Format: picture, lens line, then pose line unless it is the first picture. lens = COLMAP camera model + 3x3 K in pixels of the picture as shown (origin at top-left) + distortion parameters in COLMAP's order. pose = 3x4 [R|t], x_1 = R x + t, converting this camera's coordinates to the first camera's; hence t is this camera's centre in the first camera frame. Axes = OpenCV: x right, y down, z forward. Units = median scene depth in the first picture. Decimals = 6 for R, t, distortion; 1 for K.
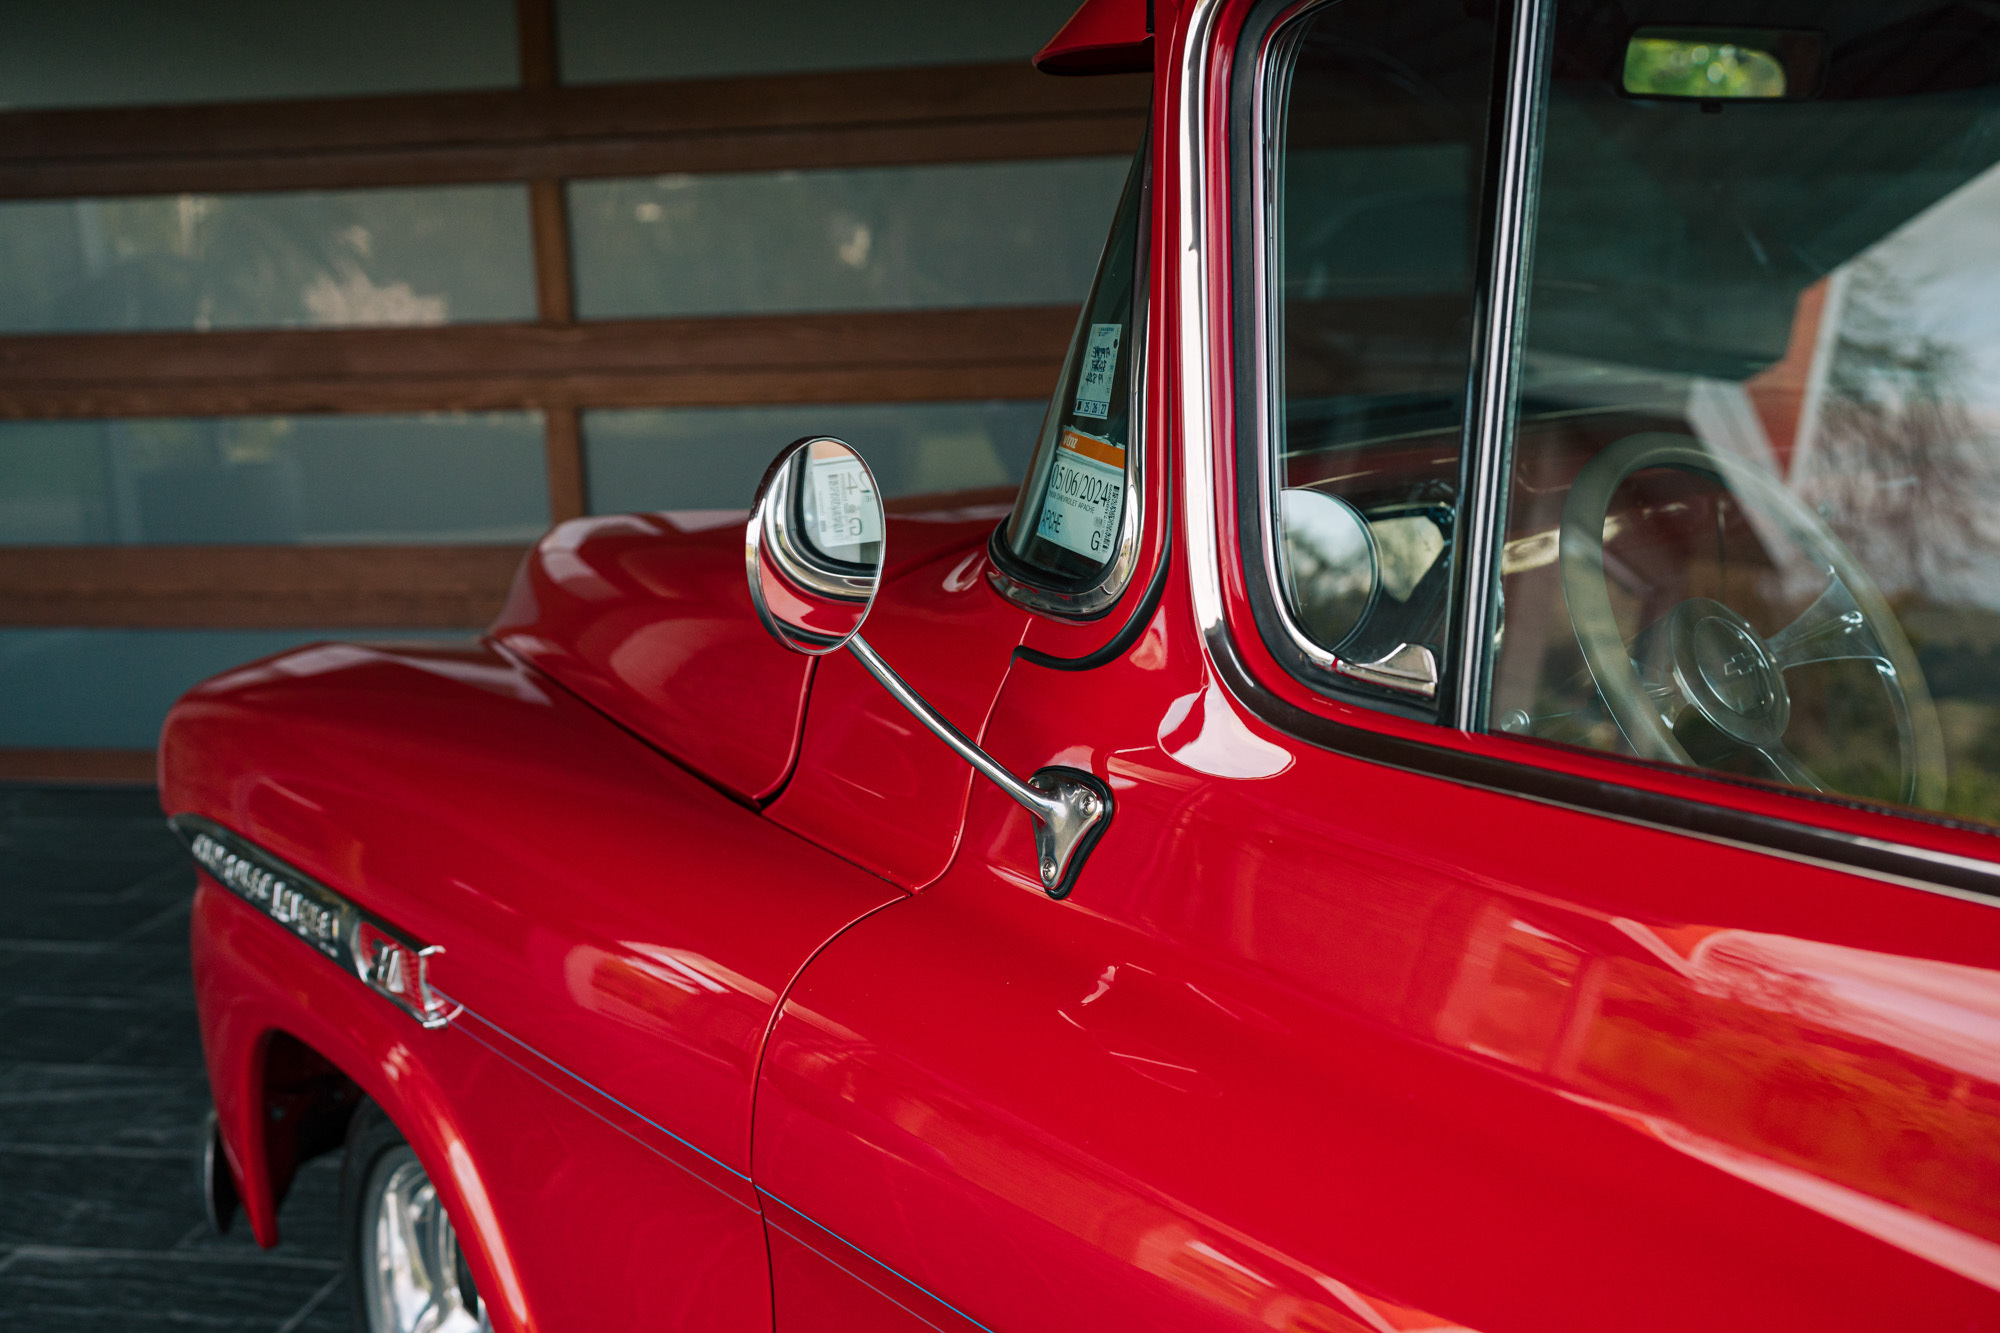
lens RADIAL K [[1912.2, 0, 999.0], [0, 1912.2, 658.0], [0, 0, 1]] dist [0.006602, 0.000000]
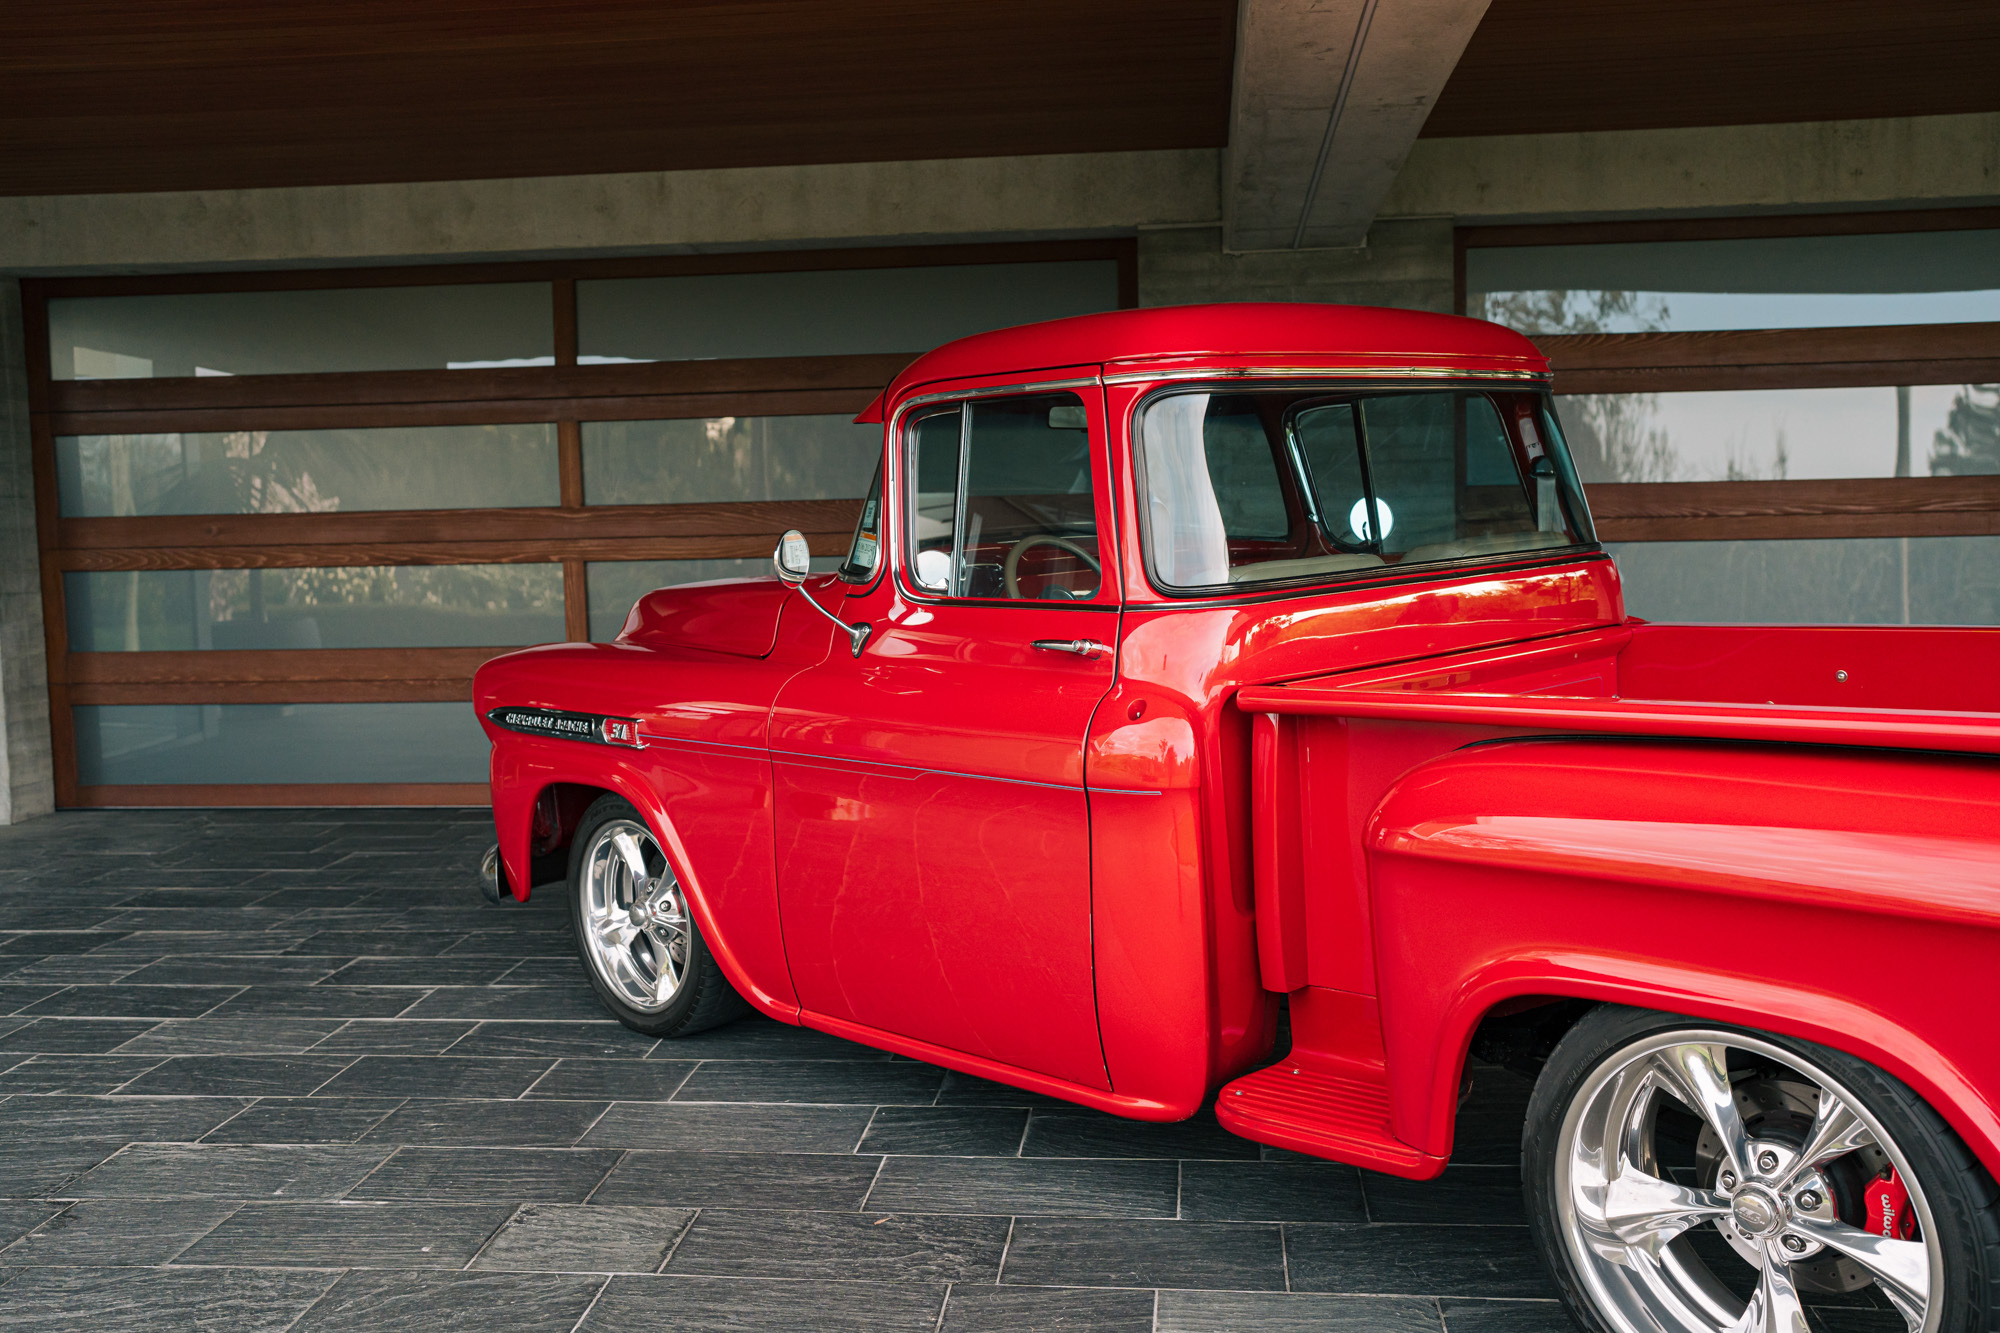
lens RADIAL K [[1912.2, 0, 981.5], [0, 1912.2, 675.9], [0, 0, 1]] dist [0.006602, 0.000000]
pose [[0.997851, -0.000395, 0.065516, 0.006603], [0.006401, 0.995786, -0.091484, 0.115834], [-0.065203, 0.091707, 0.993649, -0.613224]]
